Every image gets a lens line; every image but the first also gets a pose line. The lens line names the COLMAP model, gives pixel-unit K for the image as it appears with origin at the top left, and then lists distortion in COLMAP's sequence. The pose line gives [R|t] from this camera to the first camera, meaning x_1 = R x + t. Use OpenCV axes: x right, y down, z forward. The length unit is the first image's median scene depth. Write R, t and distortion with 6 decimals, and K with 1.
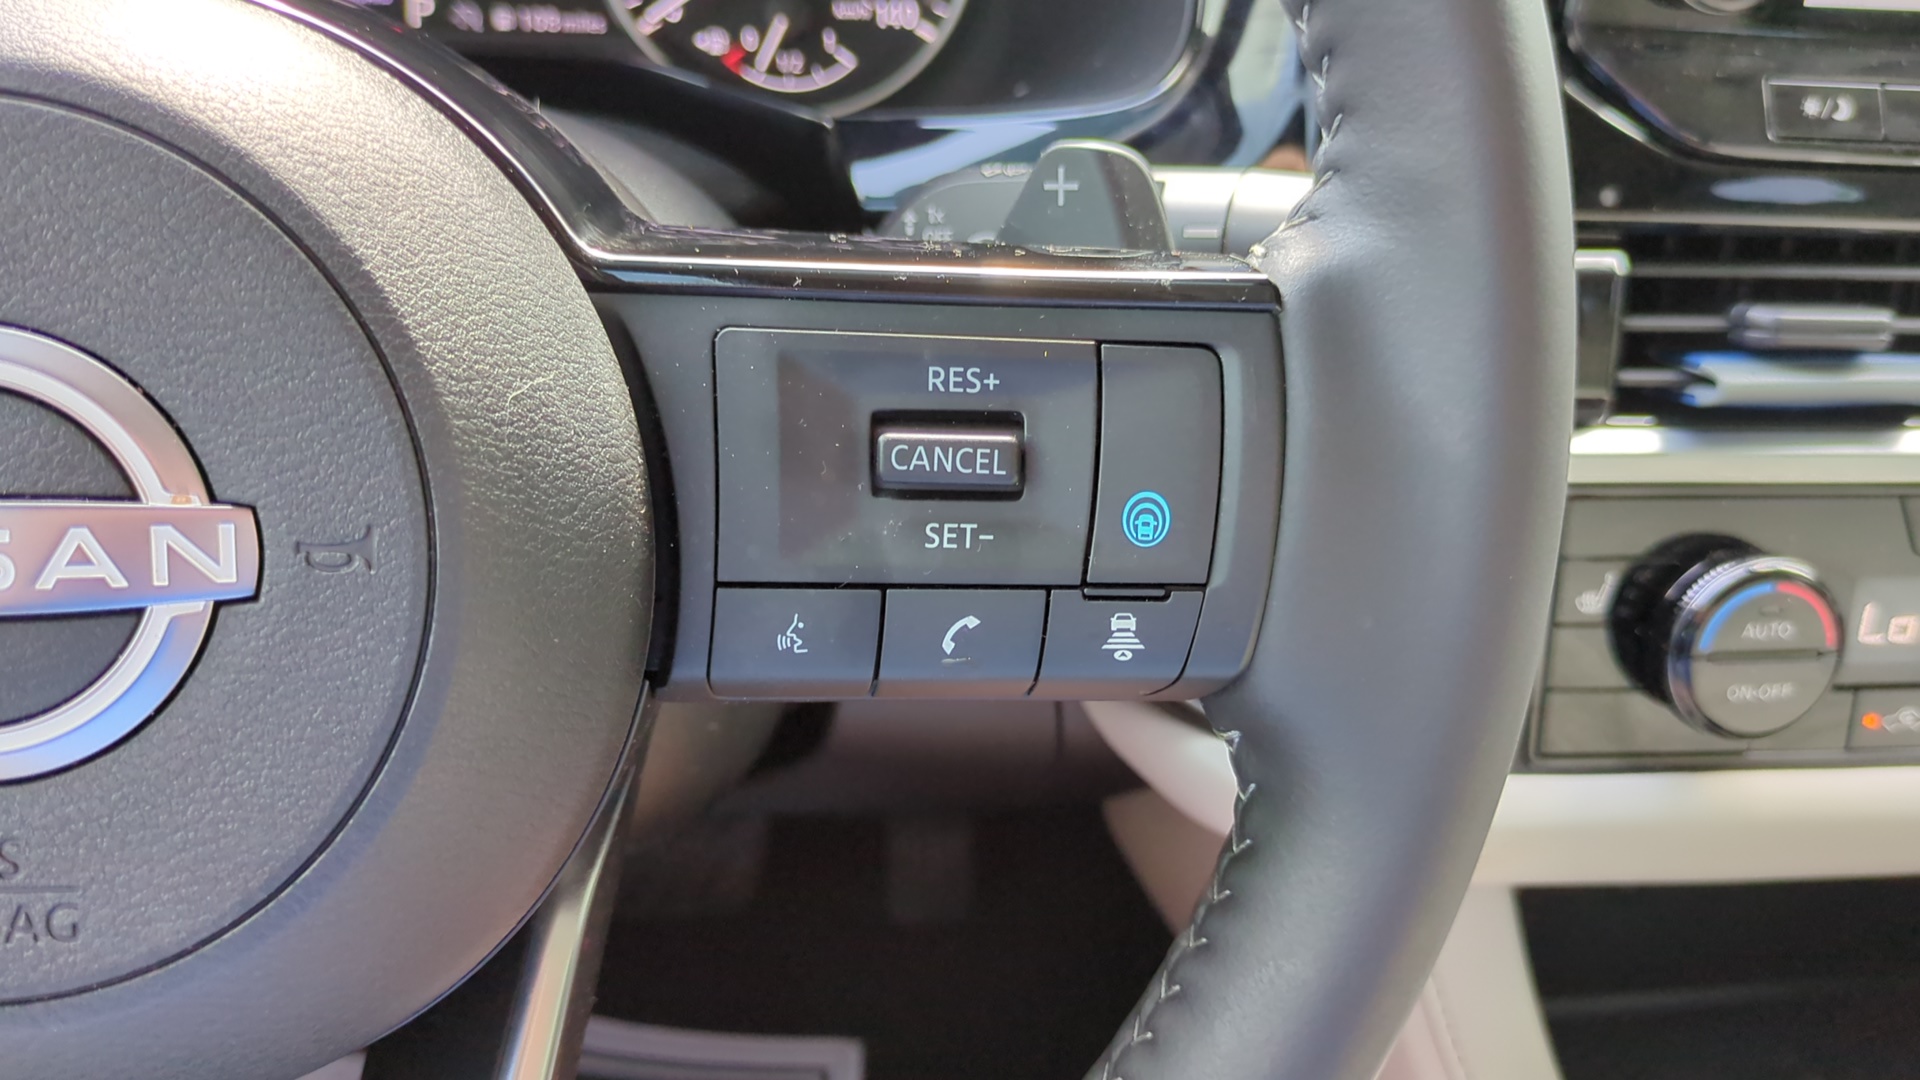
lens RADIAL K [[1573.3, 0, 960.0], [0, 1573.3, 540.0], [0, 0, 1]] dist [0.001318, -0.010342]
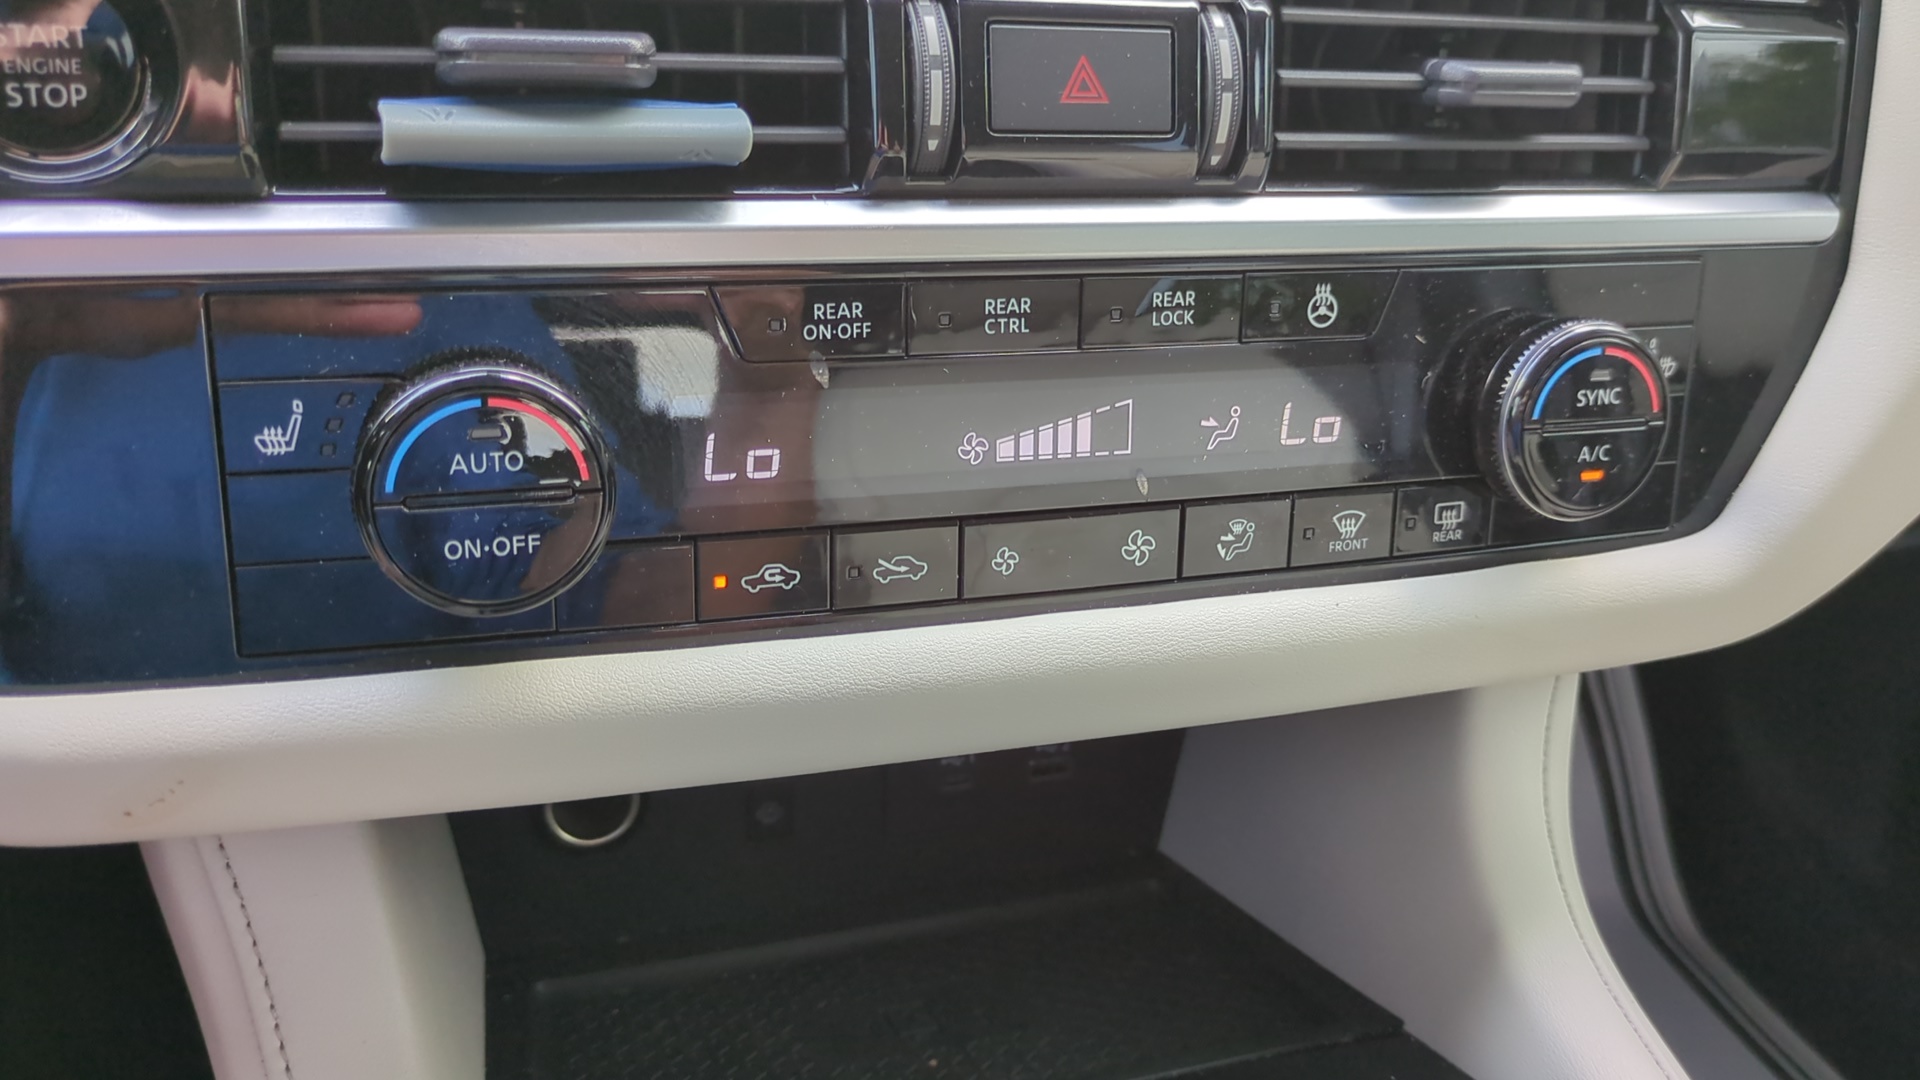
lens RADIAL K [[1573.3, 0, 960.0], [0, 1573.3, 540.0], [0, 0, 1]] dist [0.001318, -0.010342]
pose [[0.977310, -0.058092, 0.203693, 0.584677], [0.055652, 0.998293, 0.017692, 0.094881], [-0.204373, -0.005955, 0.978875, 0.227157]]
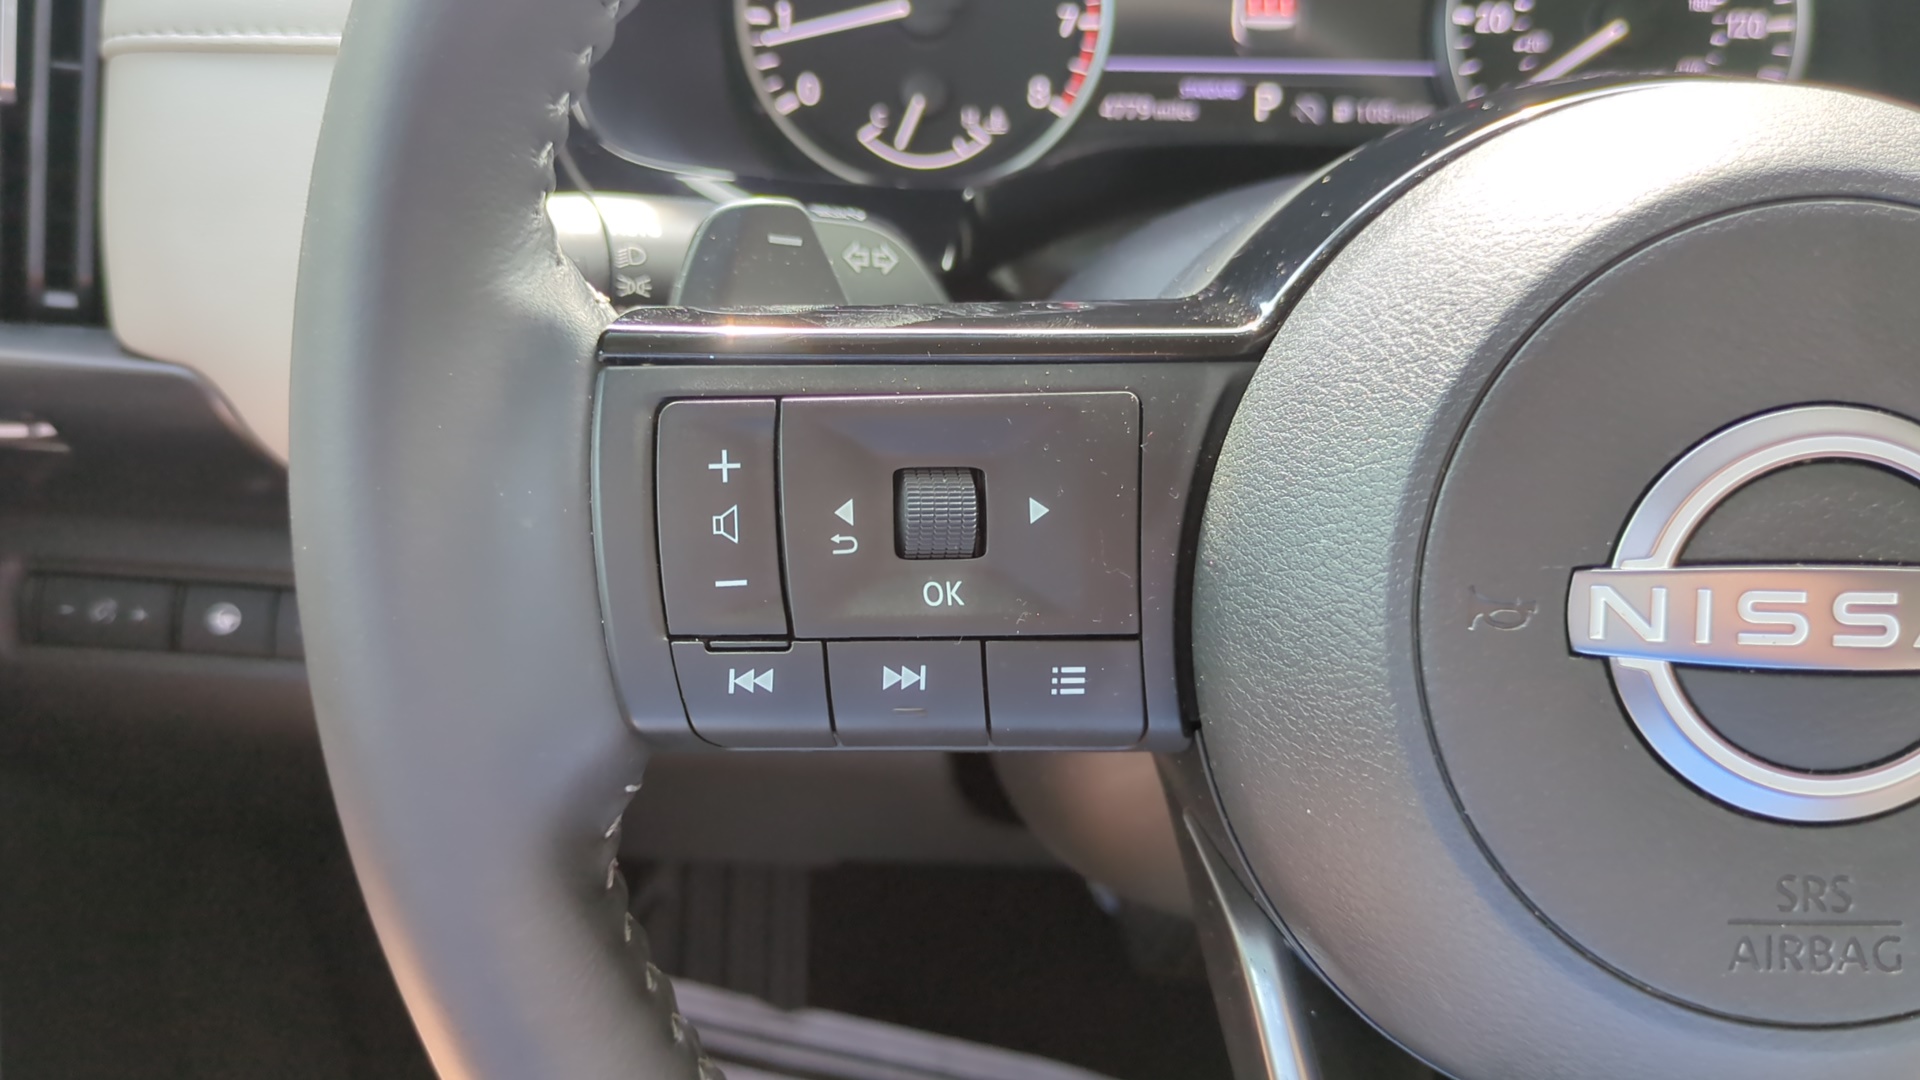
lens RADIAL K [[1573.3, 0, 960.0], [0, 1573.3, 540.0], [0, 0, 1]] dist [0.001318, -0.010342]
pose [[0.993154, 0.017525, -0.115486, -0.569366], [-0.022640, 0.998813, -0.043127, 0.009798], [0.114593, 0.045447, 0.992372, -0.086796]]
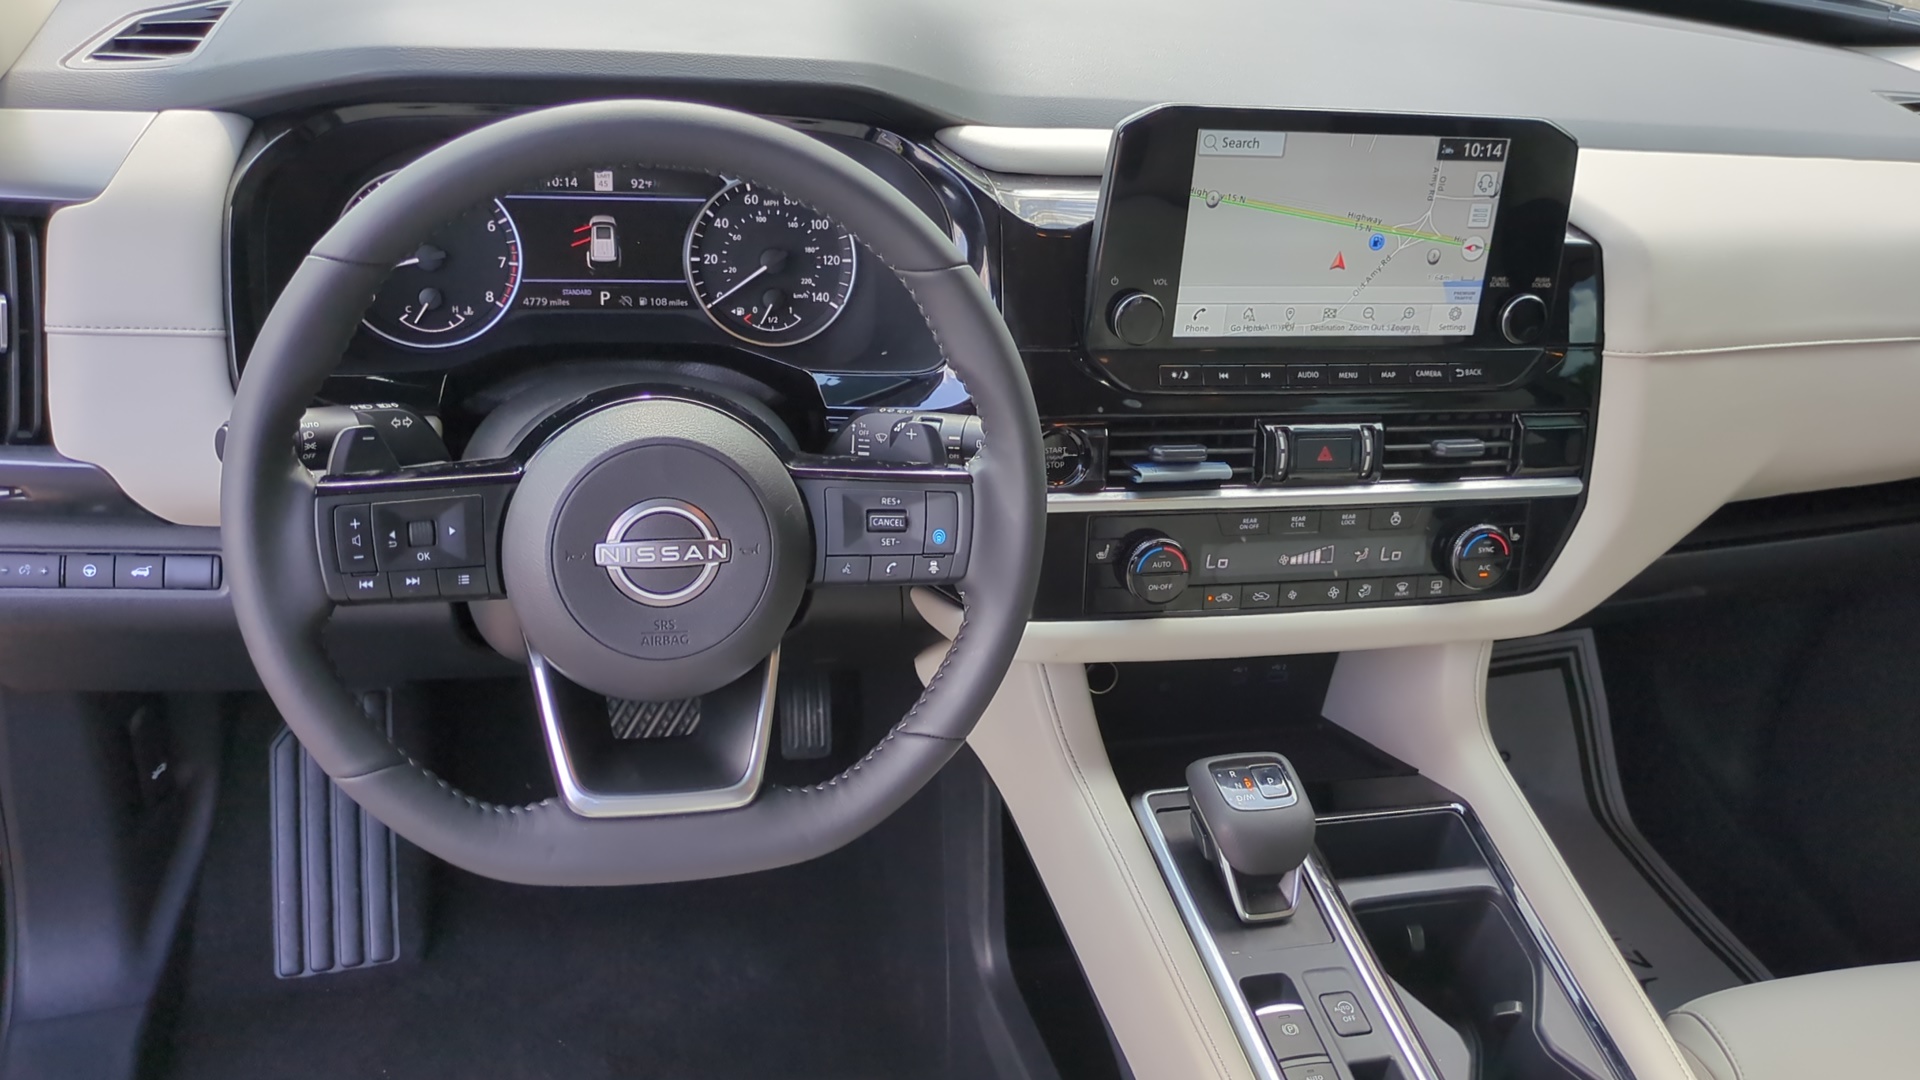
lens RADIAL K [[1573.3, 0, 960.0], [0, 1573.3, 540.0], [0, 0, 1]] dist [0.001318, -0.010342]
pose [[0.990464, -0.019633, 0.136367, -0.214029], [0.016620, 0.999593, 0.023198, -0.055981], [-0.136767, -0.020710, 0.990387, -1.700093]]
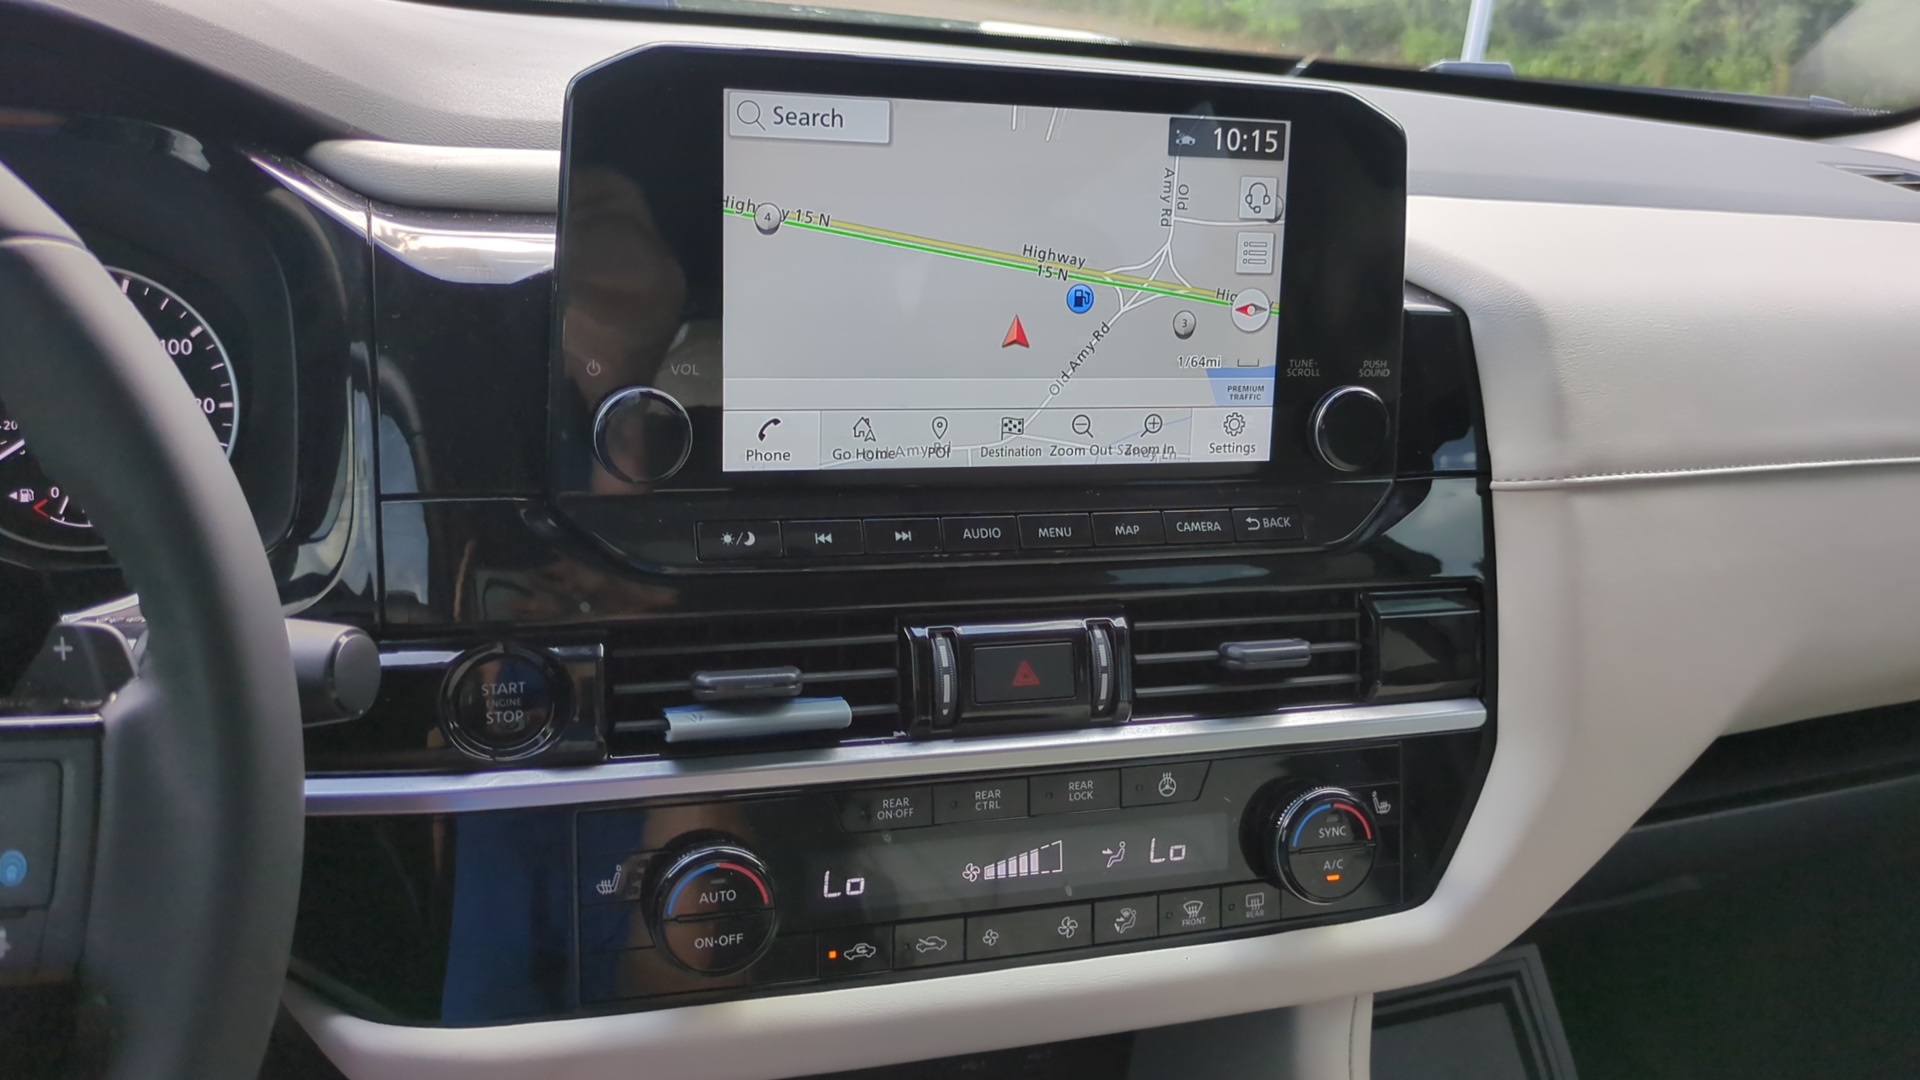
lens RADIAL K [[1615.7, 0, 960.0], [0, 1615.7, 540.0], [0, 0, 1]] dist [0.035593, -0.003669]
pose [[0.978792, -0.040845, 0.200746, 0.450064], [0.076999, 0.981420, -0.175742, 0.015061], [-0.189838, 0.187472, 0.963751, -0.543092]]
